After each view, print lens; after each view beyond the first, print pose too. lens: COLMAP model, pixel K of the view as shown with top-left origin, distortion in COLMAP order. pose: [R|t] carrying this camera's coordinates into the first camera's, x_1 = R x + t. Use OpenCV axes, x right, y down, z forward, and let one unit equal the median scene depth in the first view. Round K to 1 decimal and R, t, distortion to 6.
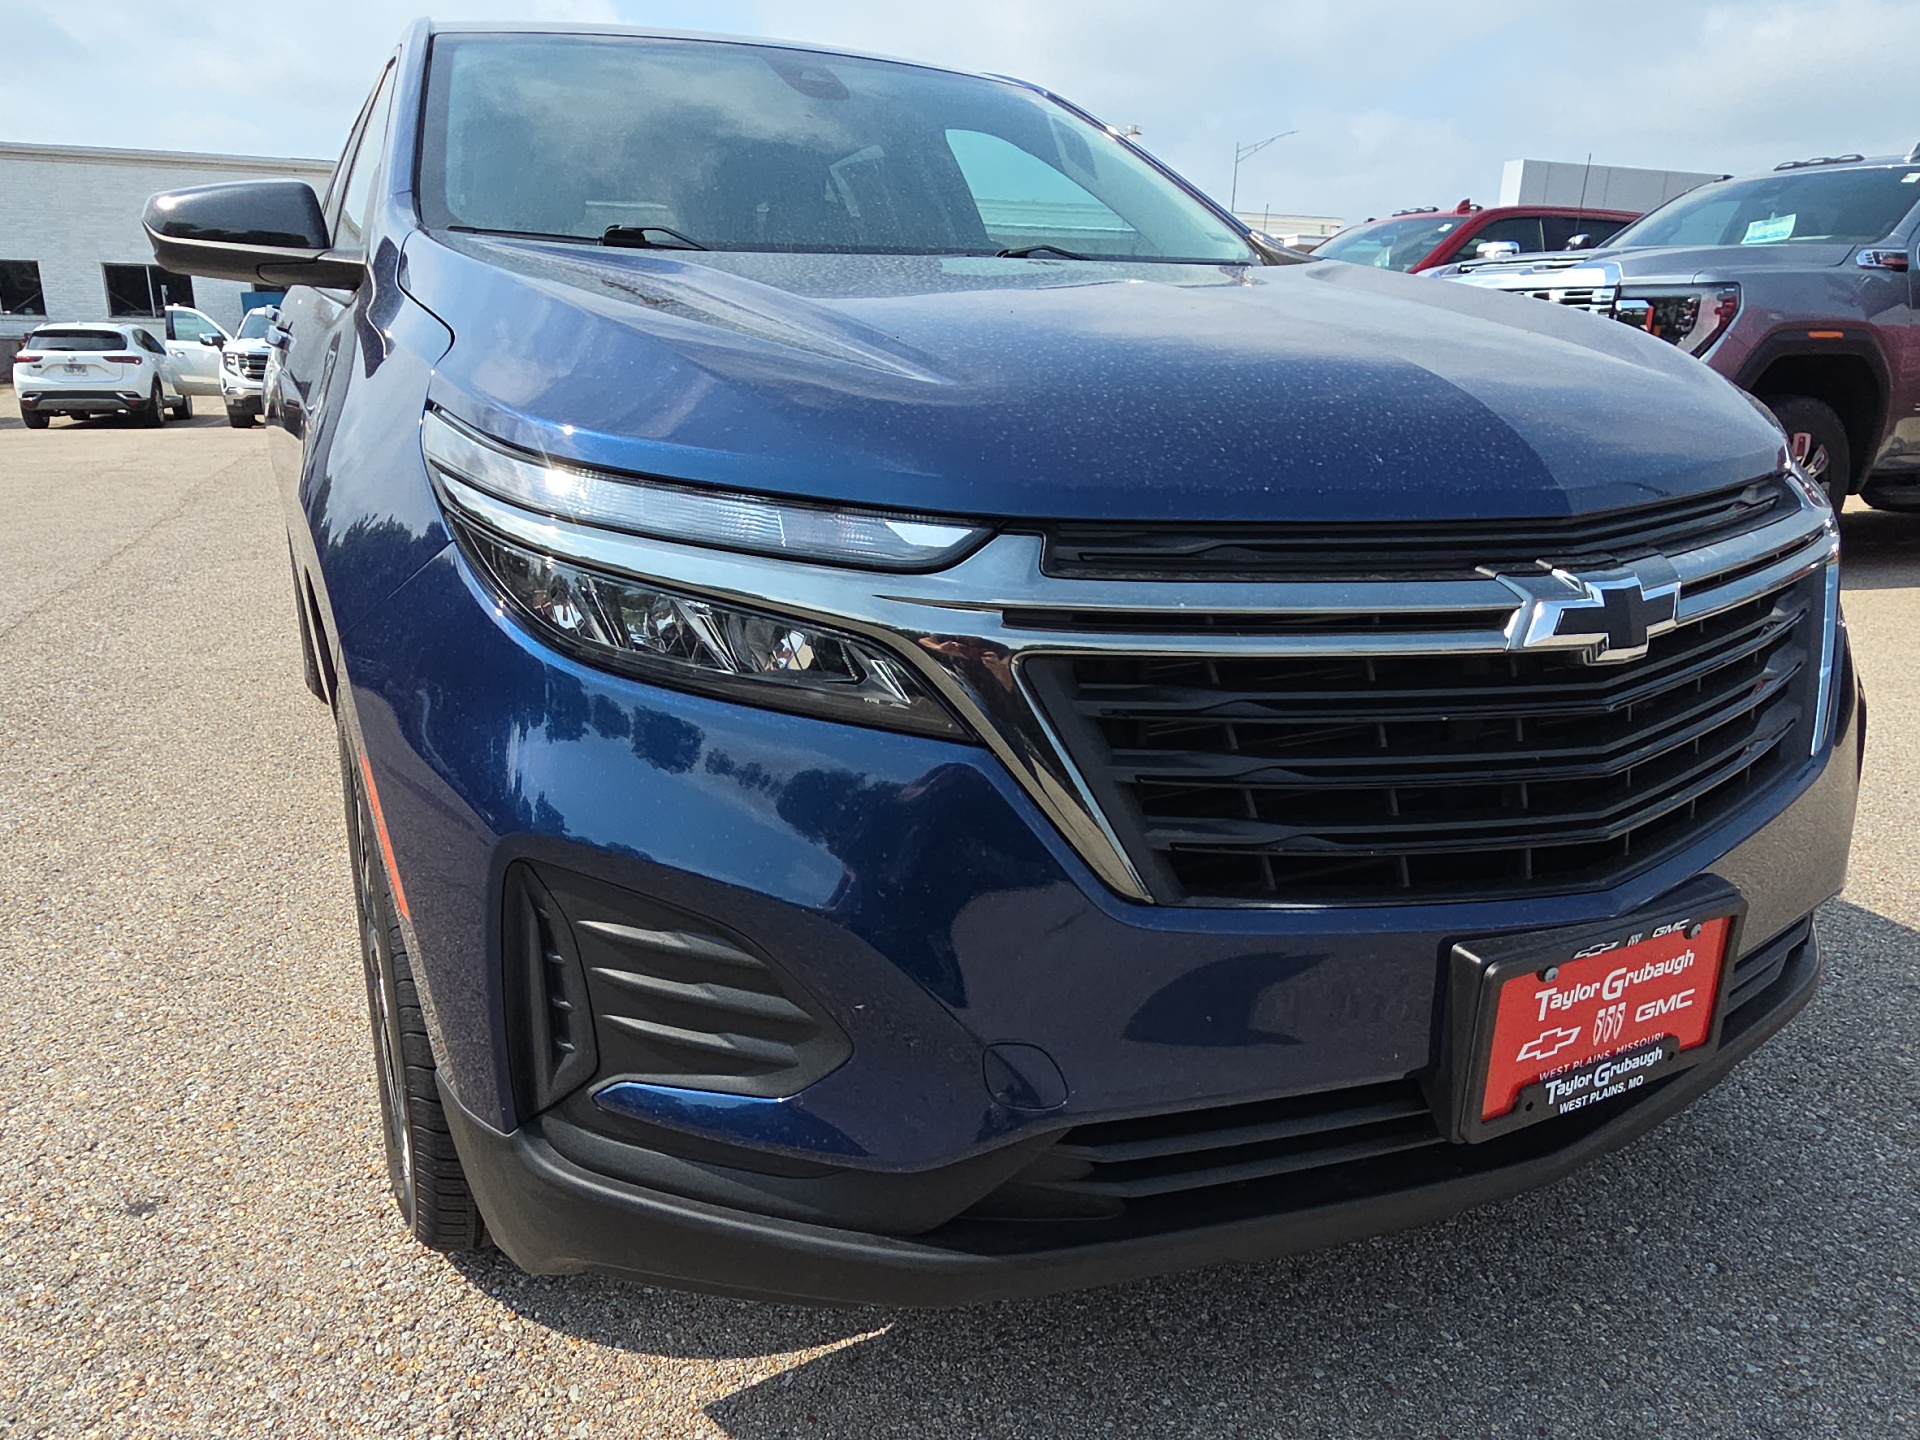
lens RADIAL K [[1314.9, 0, 960.8], [0, 1314.9, 734.2], [0, 0, 1]] dist [-0.002955, 0.007276]
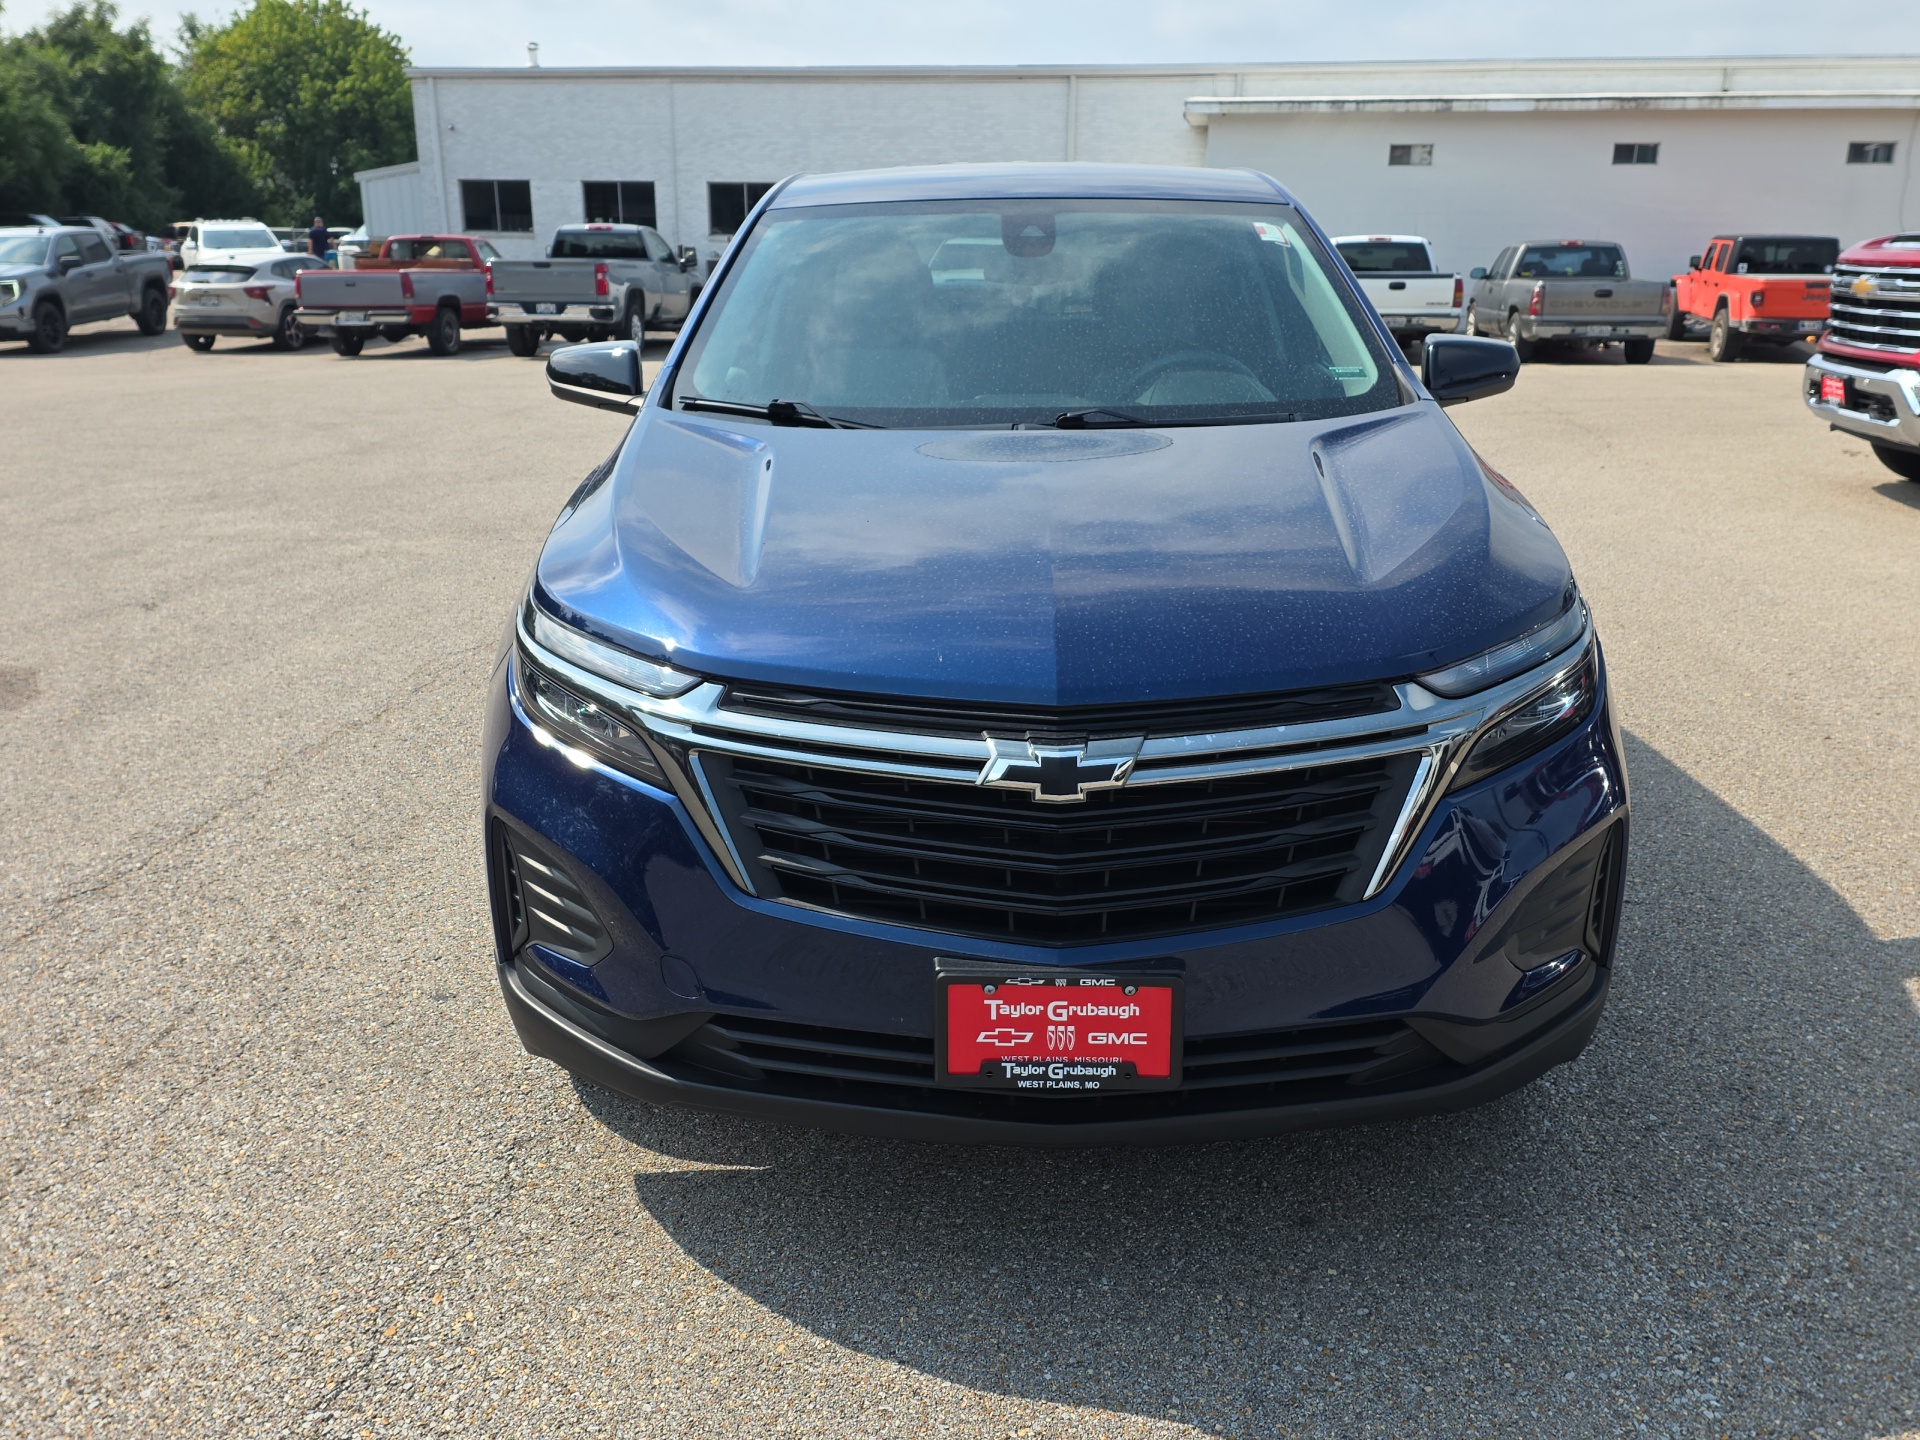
lens RADIAL K [[1572.8, 0, 956.9], [0, 1572.8, 708.6], [0, 0, 1]] dist [0.068093, -0.067787]
pose [[0.880145, 0.124557, -0.458072, 1.191964], [-0.125394, 0.991691, 0.028721, -0.196685], [0.457843, 0.032161, 0.888451, -0.695914]]
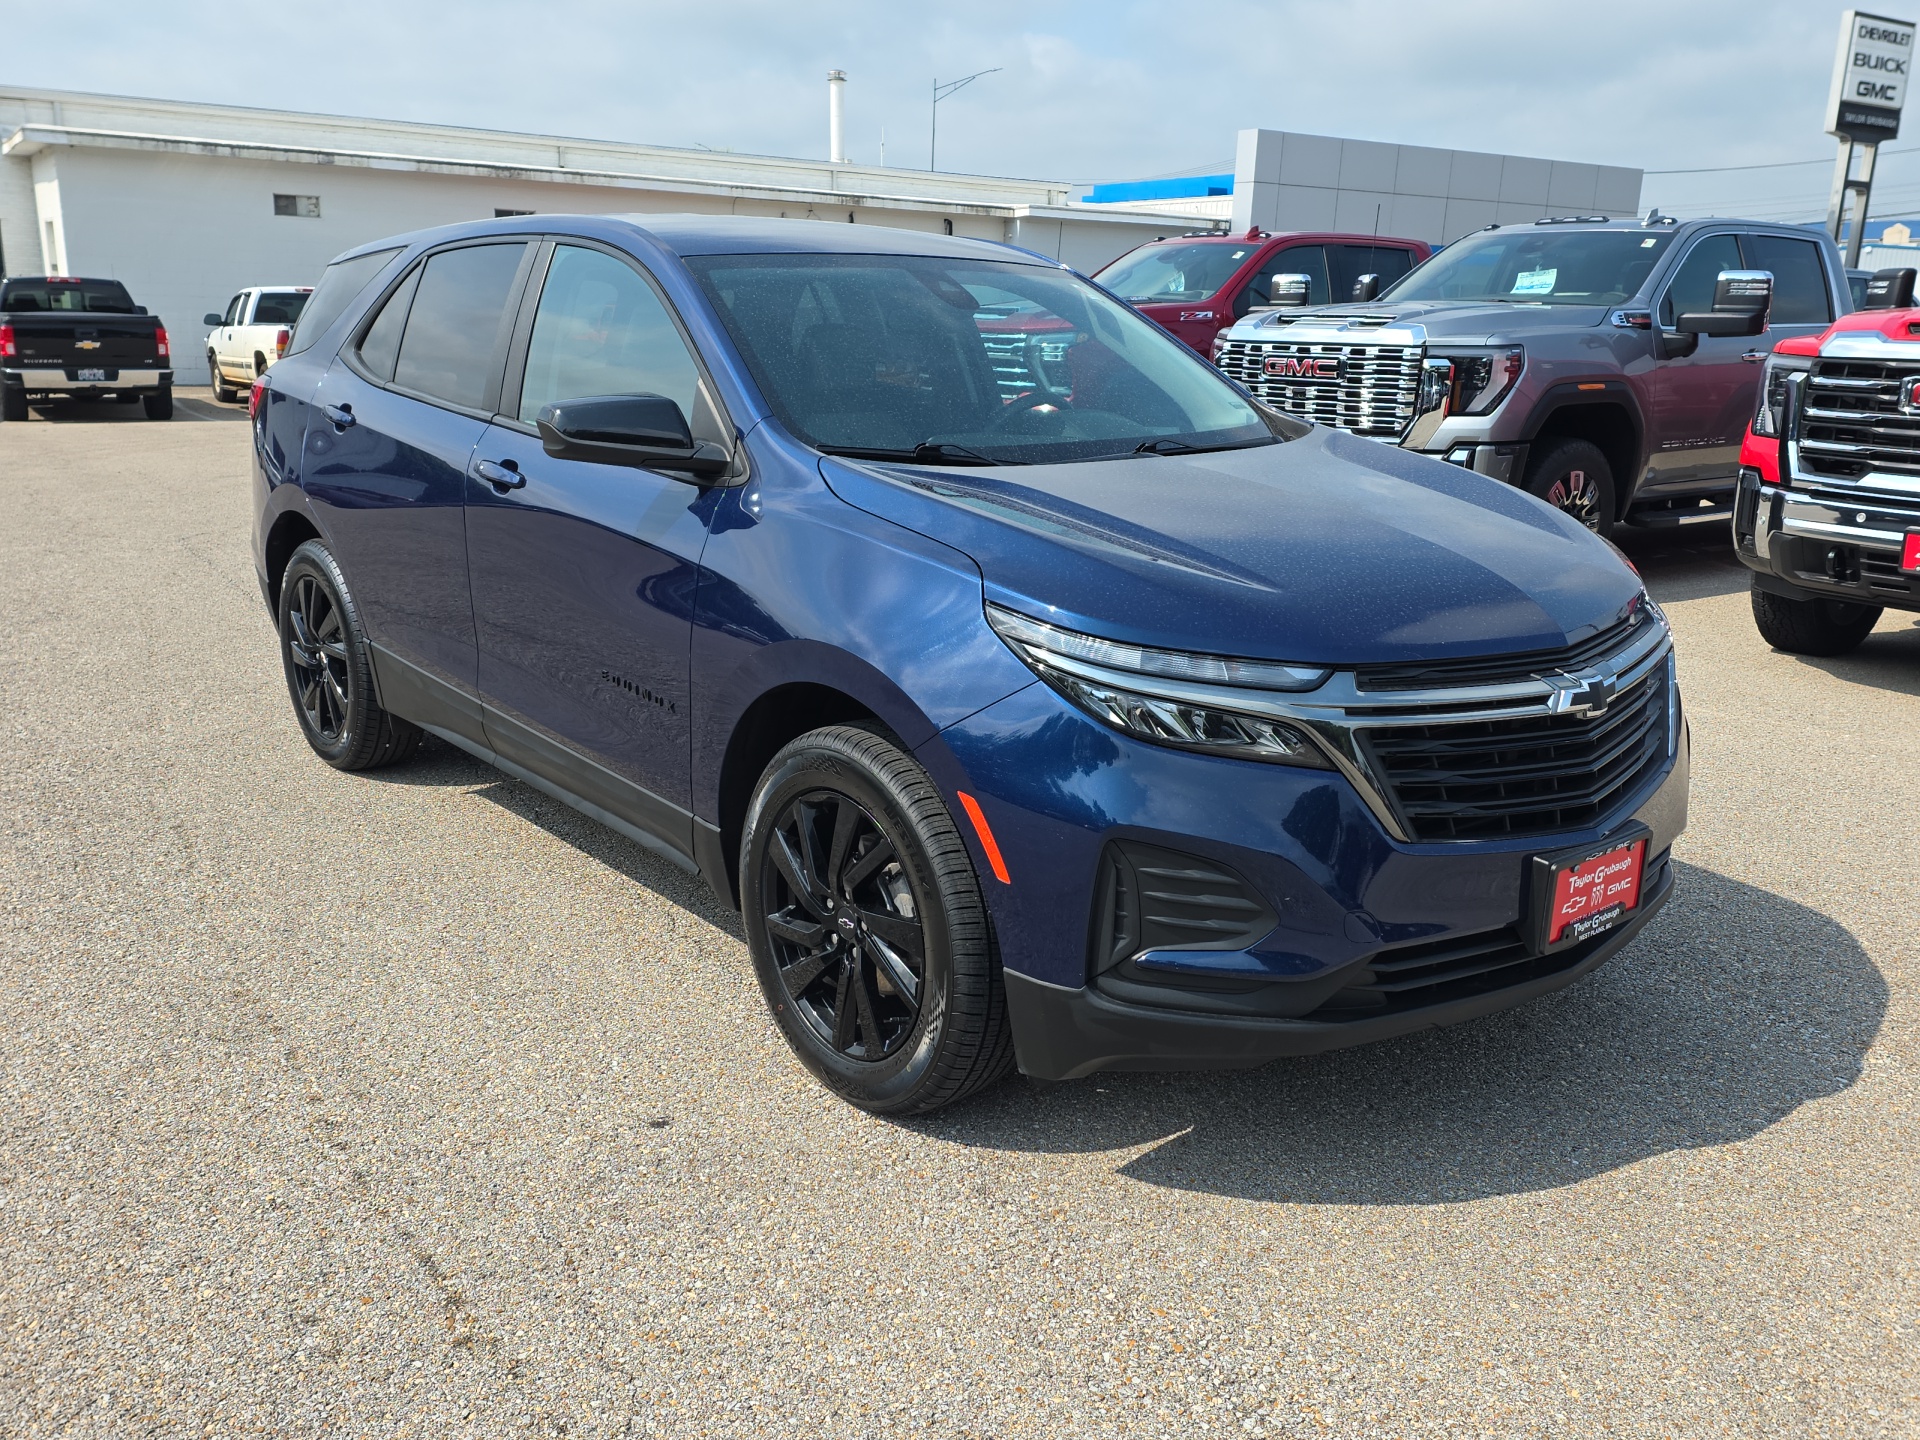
lens RADIAL K [[1572.8, 0, 957.0], [0, 1572.8, 716.6], [0, 0, 1]] dist [0.068093, -0.067787]
pose [[0.976699, -0.044323, 0.209987, -0.977455], [0.050915, 0.998362, -0.026086, -0.039620], [-0.208487, 0.036170, 0.977356, -1.199978]]
